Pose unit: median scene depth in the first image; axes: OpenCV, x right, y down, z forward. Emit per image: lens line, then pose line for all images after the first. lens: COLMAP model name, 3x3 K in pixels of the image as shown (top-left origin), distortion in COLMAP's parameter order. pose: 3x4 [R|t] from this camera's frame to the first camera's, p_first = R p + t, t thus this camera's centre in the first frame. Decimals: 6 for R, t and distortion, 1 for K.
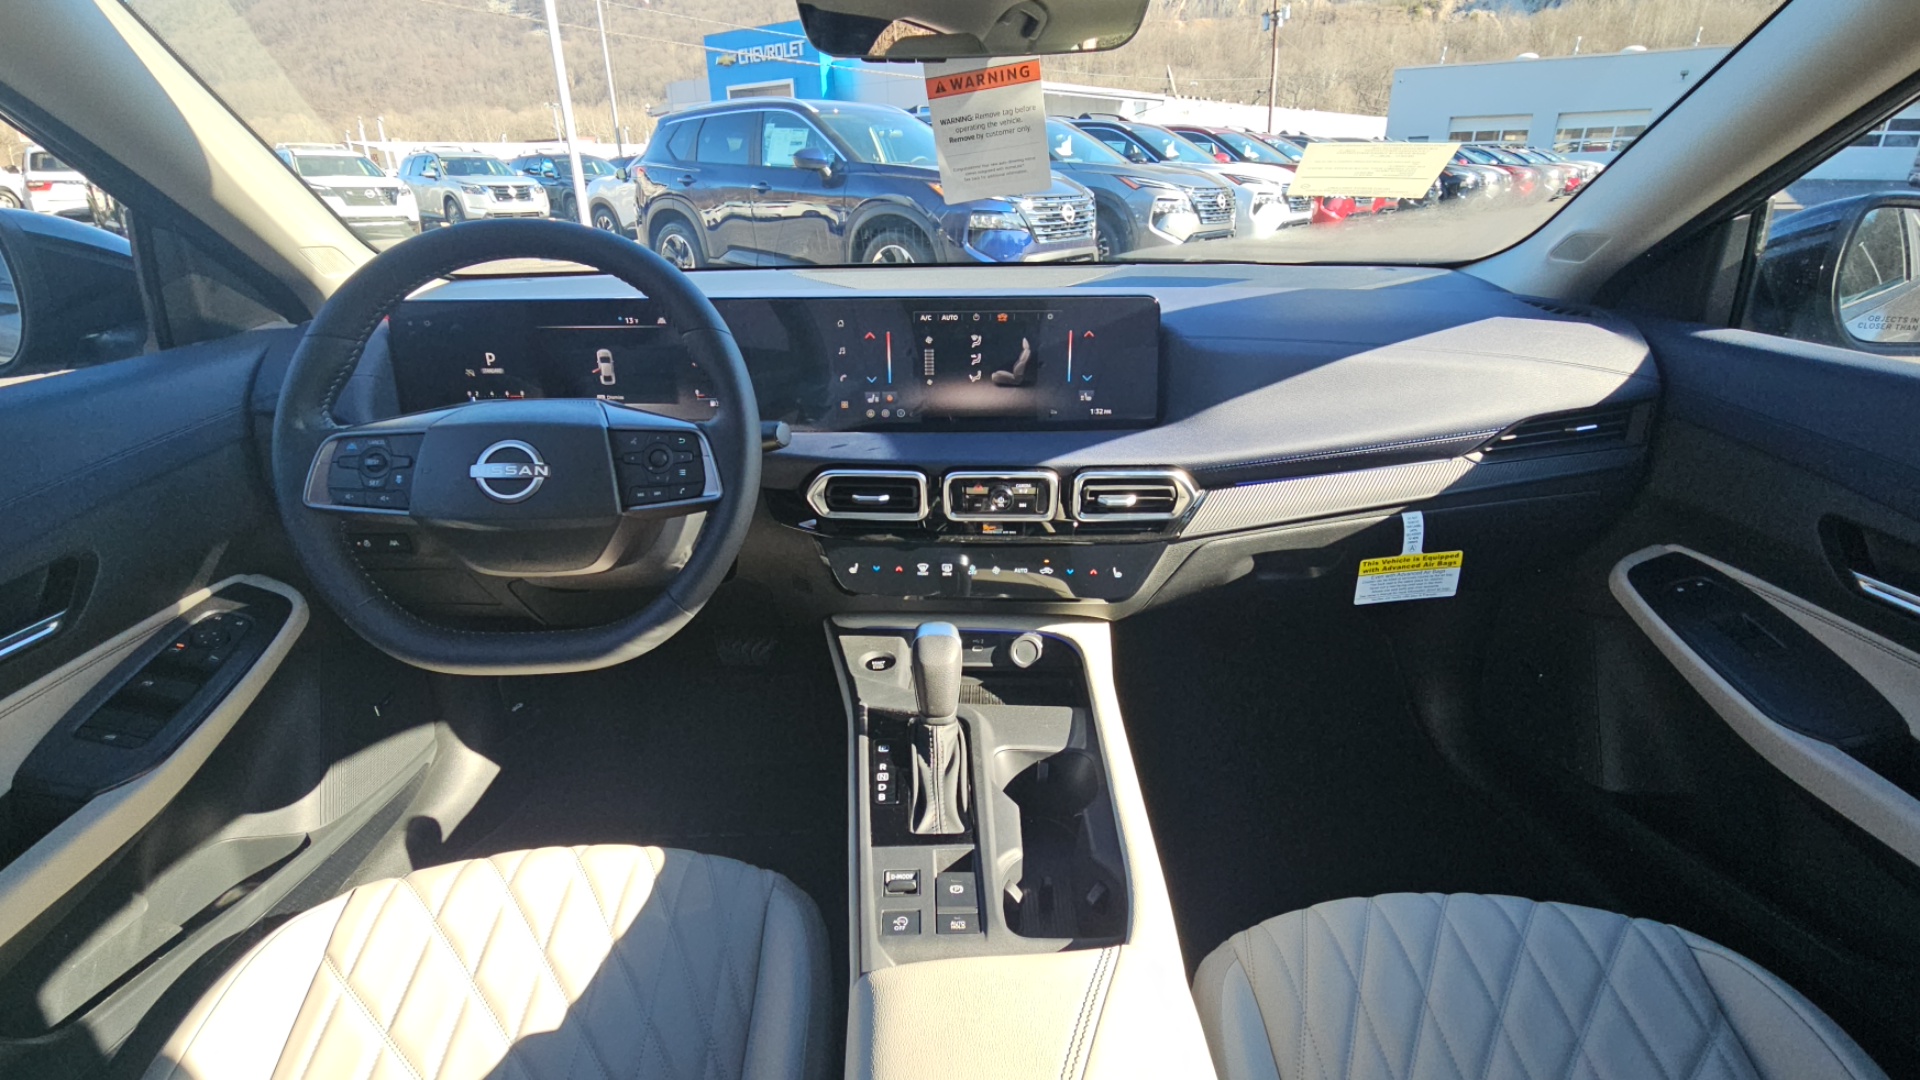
lens RADIAL K [[845.0, 0, 948.9], [0, 845.0, 538.6], [0, 0, 1]] dist [0.005573, -0.000420]
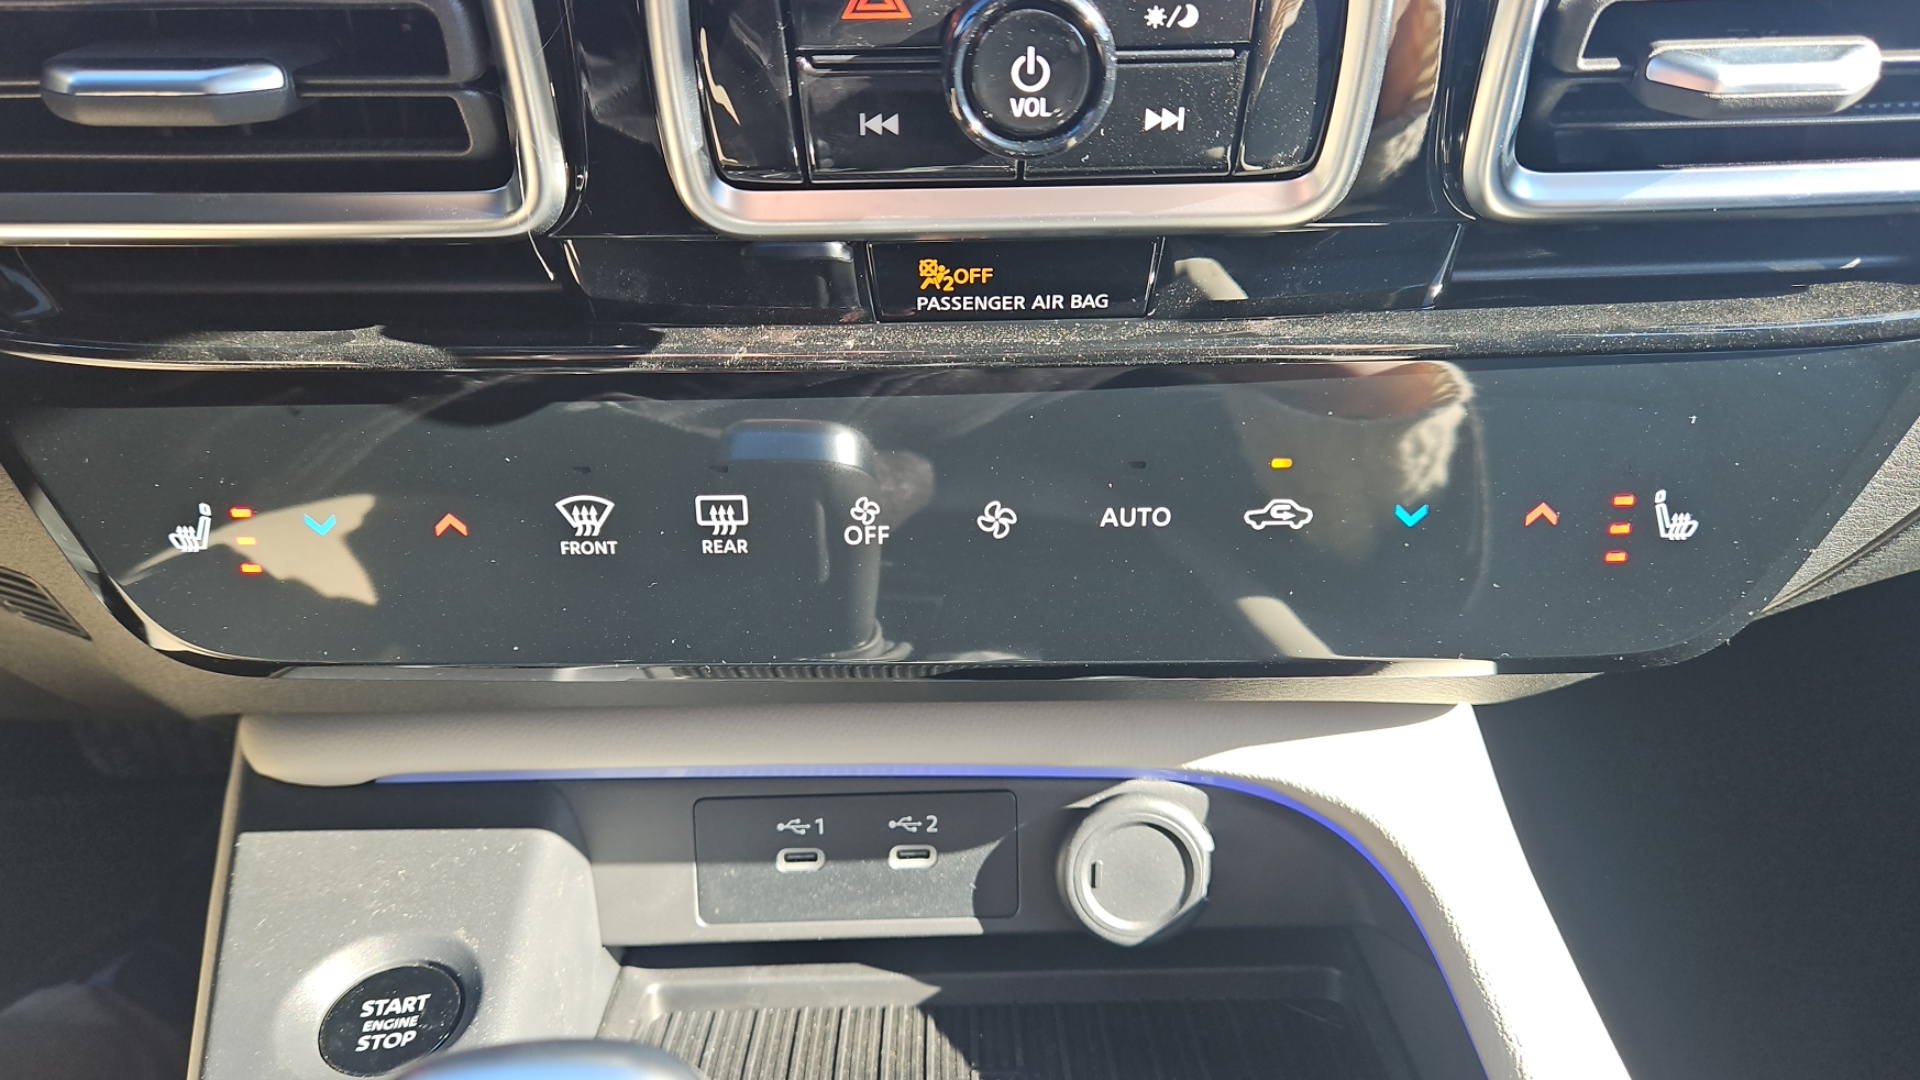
lens RADIAL K [[1463.2, 0, 960.0], [0, 1463.2, 540.0], [0, 0, 1]] dist [0.057609, -0.074474]
pose [[0.997782, -0.031526, 0.058630, 0.030436], [0.023208, 0.990231, 0.137489, -0.000810], [-0.062392, -0.135824, 0.988767, 0.698337]]
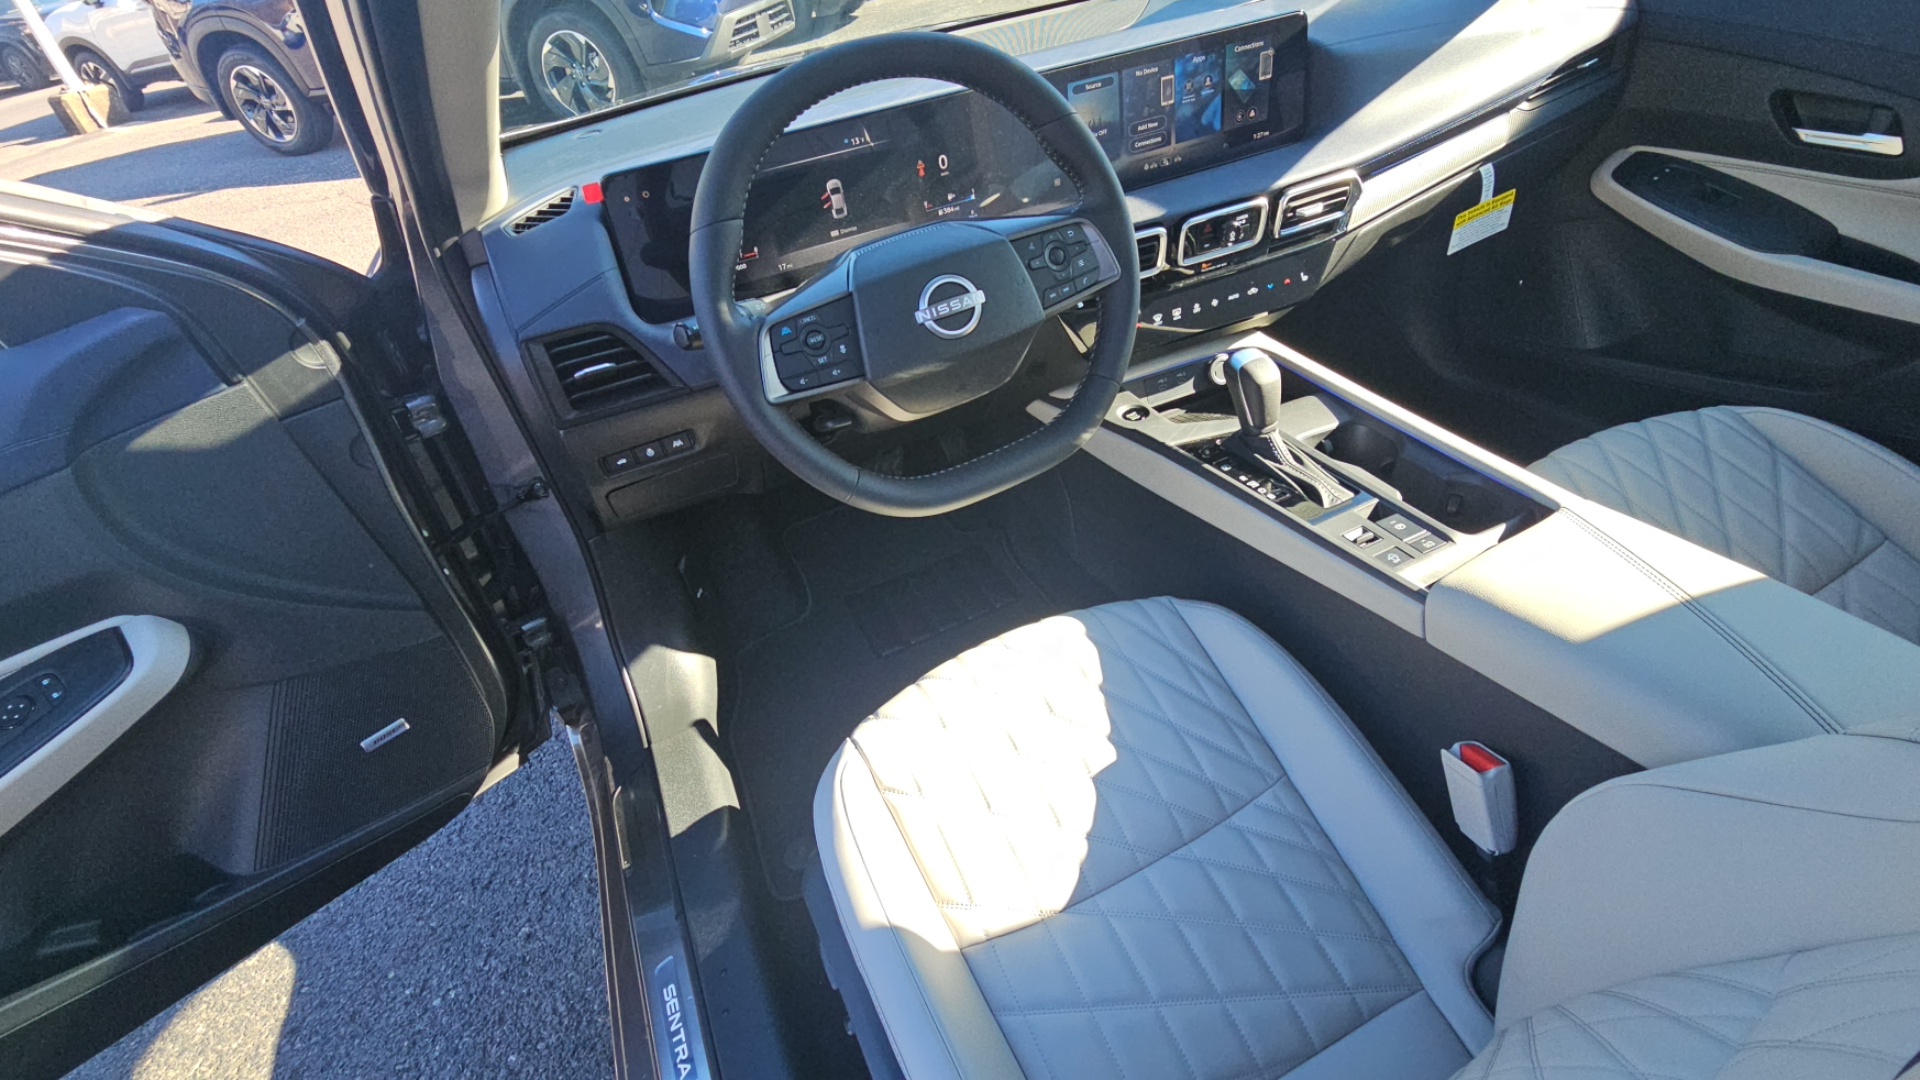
lens RADIAL K [[854.9, 0, 956.6], [0, 854.9, 529.8], [0, 0, 1]] dist [0.001300, -0.000211]
pose [[0.908009, -0.334413, 0.252362, -0.651006], [0.265781, 0.925440, 0.270039, -0.082130], [-0.323851, -0.178125, 0.929189, -0.004815]]
